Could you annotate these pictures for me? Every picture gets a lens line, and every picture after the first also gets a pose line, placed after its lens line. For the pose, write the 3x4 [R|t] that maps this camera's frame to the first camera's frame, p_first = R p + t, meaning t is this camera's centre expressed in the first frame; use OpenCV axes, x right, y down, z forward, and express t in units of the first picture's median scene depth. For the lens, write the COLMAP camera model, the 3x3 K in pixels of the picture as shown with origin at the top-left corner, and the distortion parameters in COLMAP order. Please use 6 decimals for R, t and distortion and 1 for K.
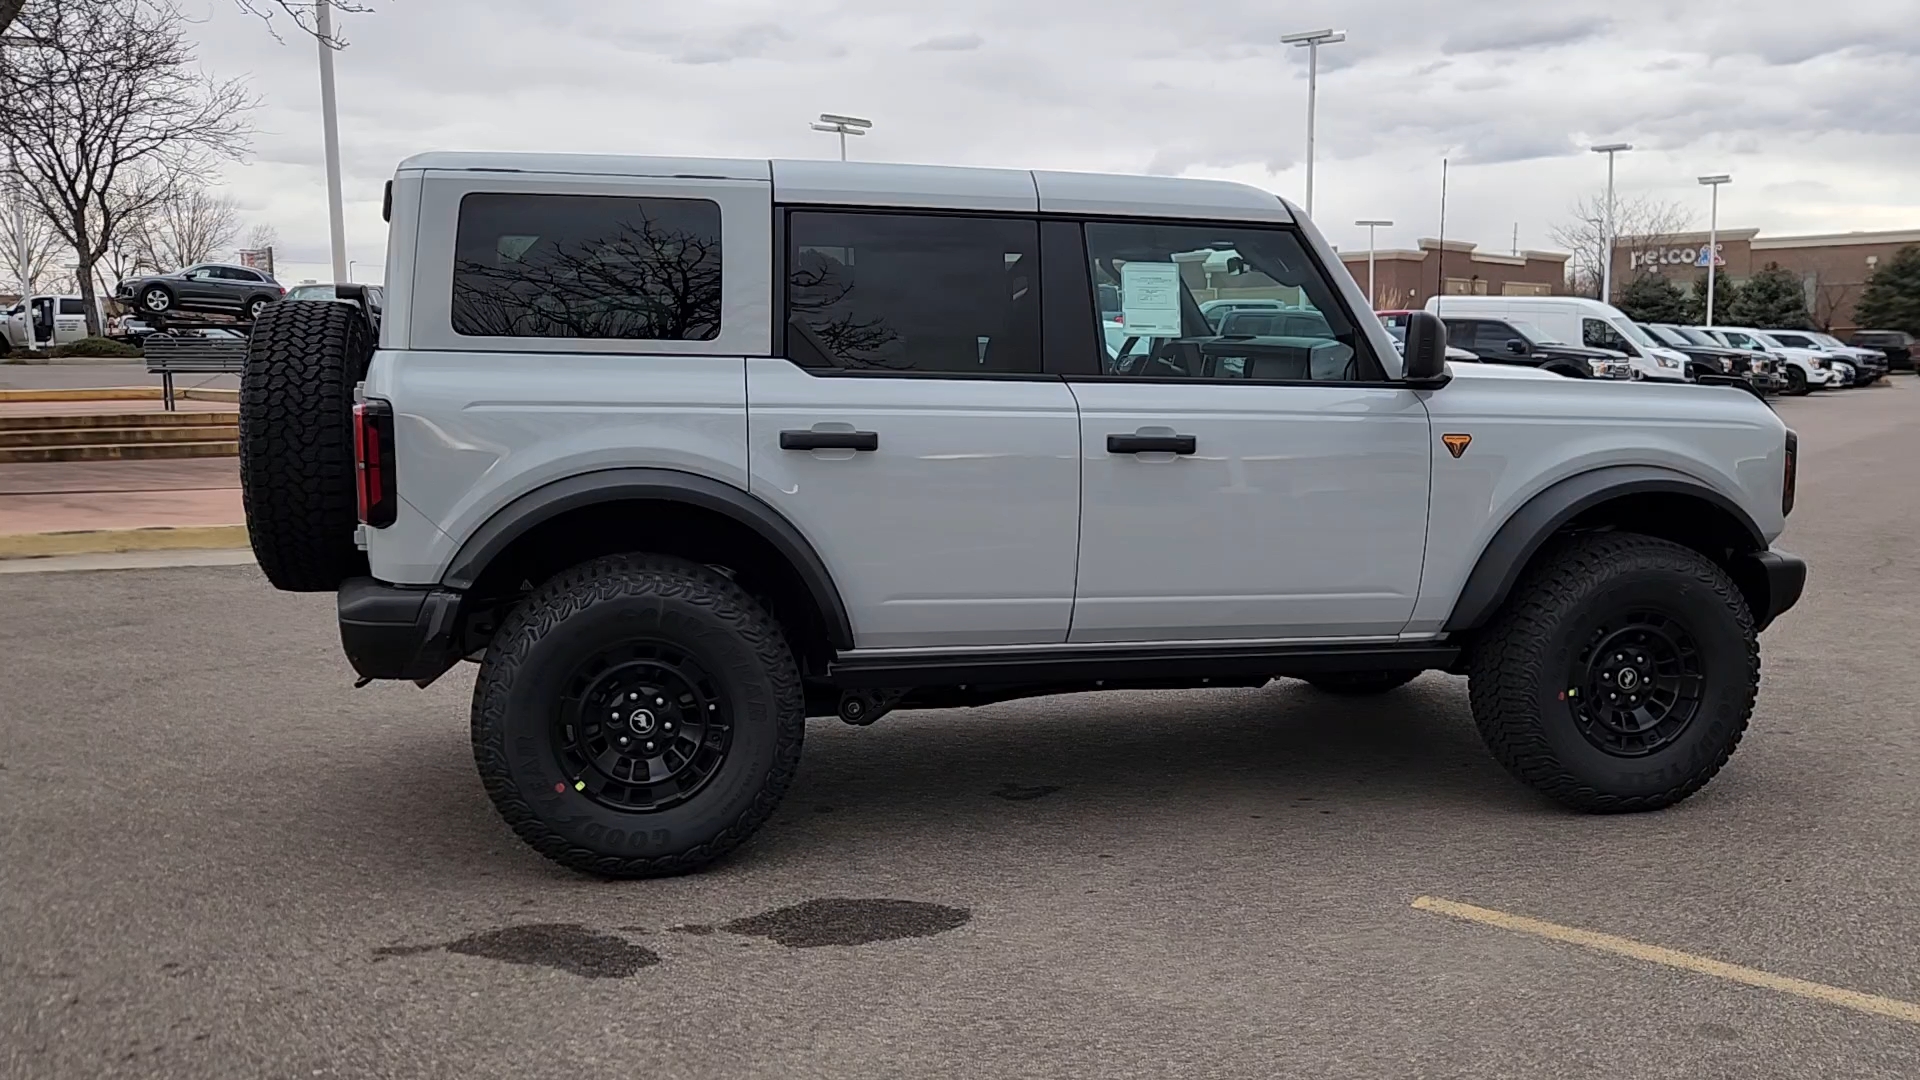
lens RADIAL K [[1624.2, 0, 952.6], [0, 1624.2, 542.4], [0, 0, 1]] dist [0.039788, -0.032896]
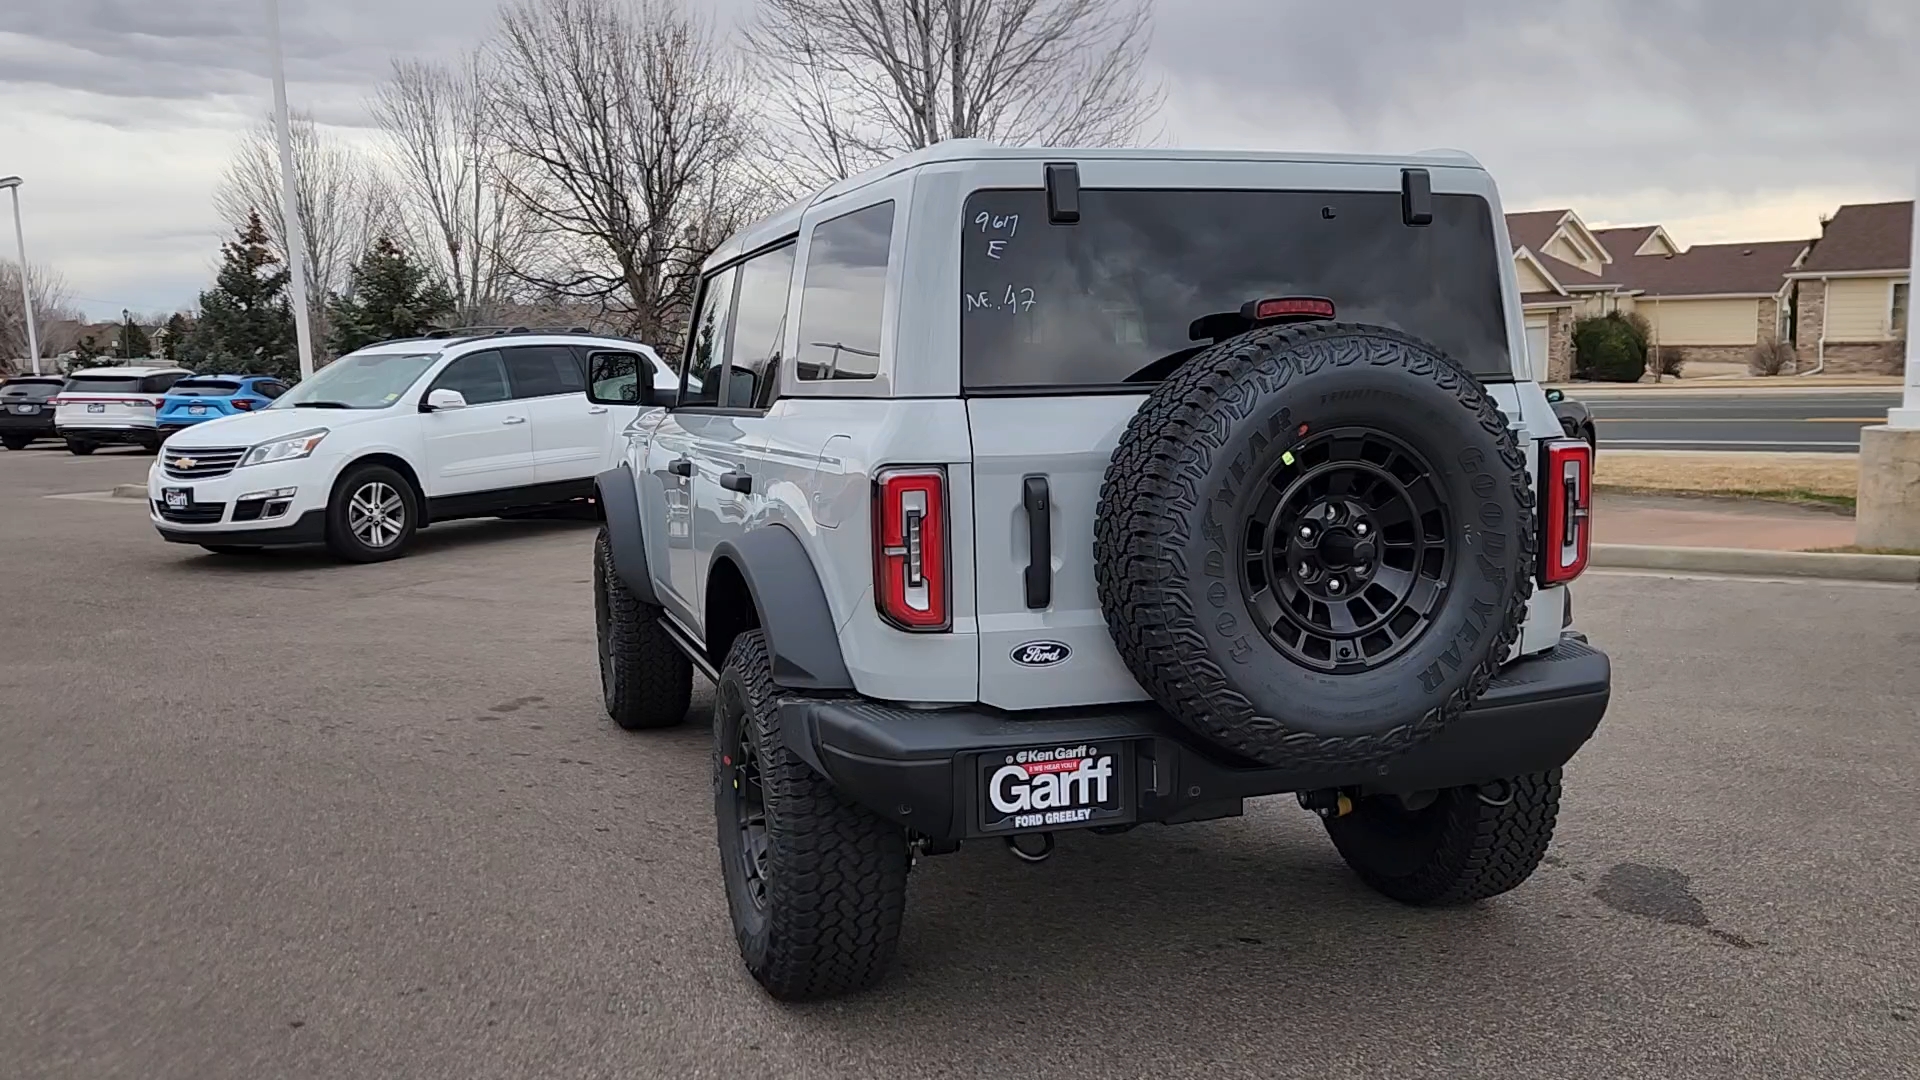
lens RADIAL K [[1624.2, 0, 948.6], [0, 1624.2, 528.5], [0, 0, 1]] dist [0.039788, -0.032896]
pose [[-0.084370, -0.110536, 0.990285, -1.123105], [0.149306, 0.981206, 0.122243, -0.183841], [-0.985185, 0.158169, -0.066281, 1.307275]]
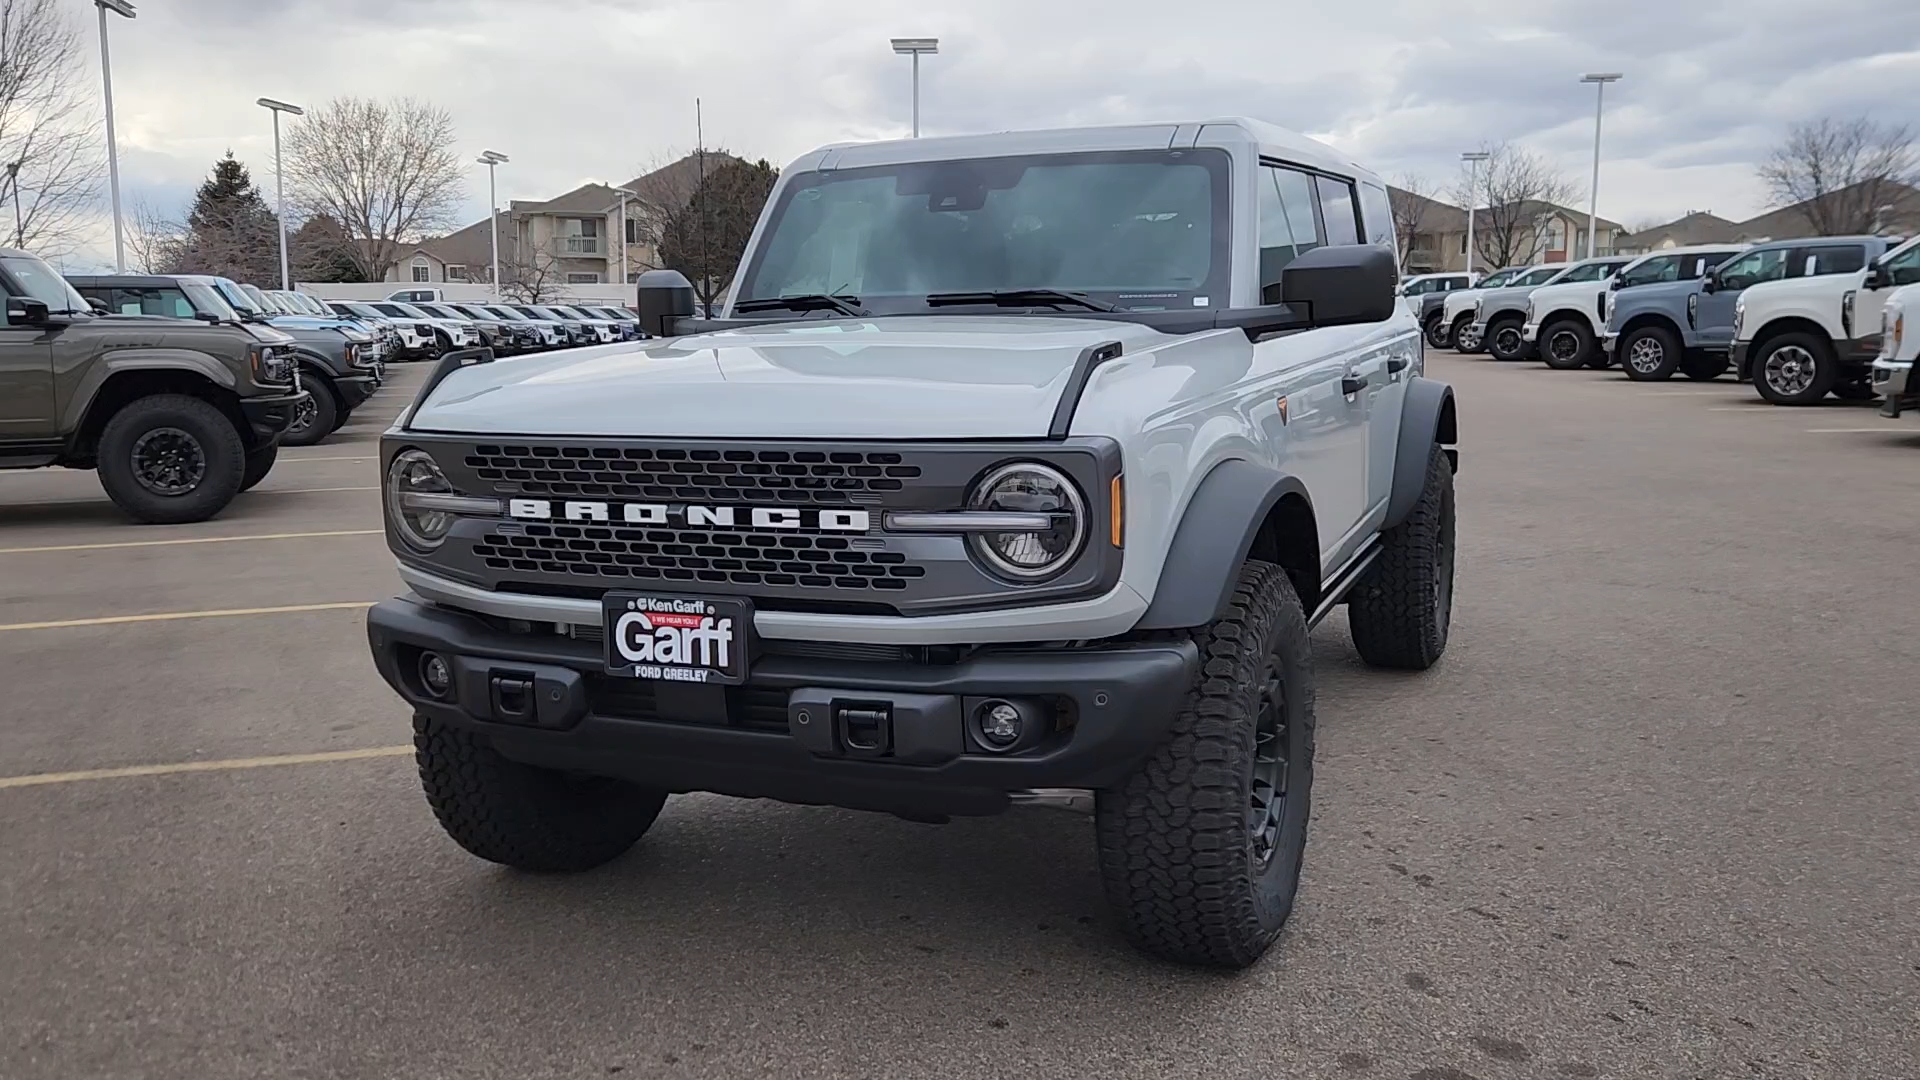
lens RADIAL K [[1624.2, 0, 948.0], [0, 1624.2, 542.9], [0, 0, 1]] dist [0.039788, -0.032896]
pose [[-0.591718, 0.124369, -0.796494, 1.064149], [-0.086593, 0.972505, 0.216182, -0.219705], [0.801481, 0.196890, -0.564680, 1.820177]]
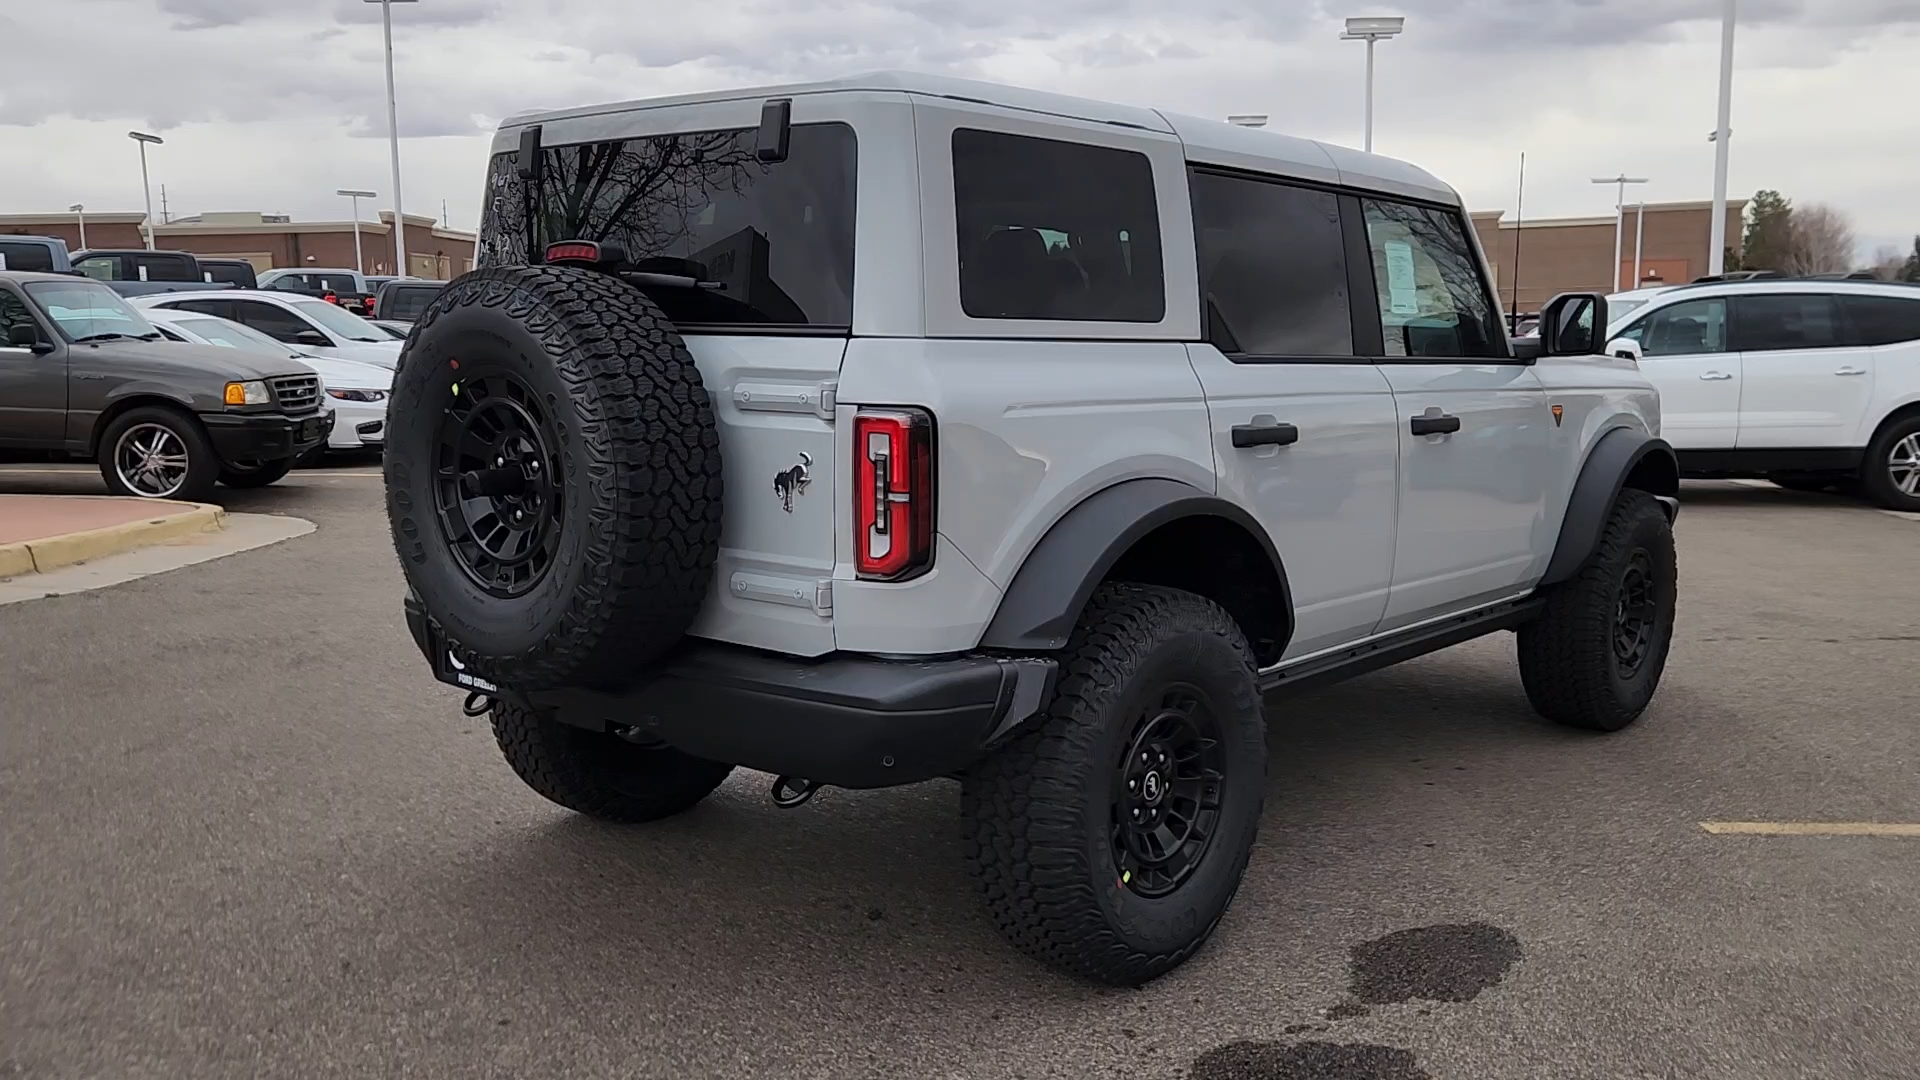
lens RADIAL K [[1624.2, 0, 950.2], [0, 1624.2, 536.8], [0, 0, 1]] dist [0.039788, -0.032896]
pose [[0.806780, -0.080113, 0.585395, -0.720142], [0.073594, 0.996675, 0.034973, -0.050185], [-0.586251, 0.014866, 0.809993, 0.376652]]
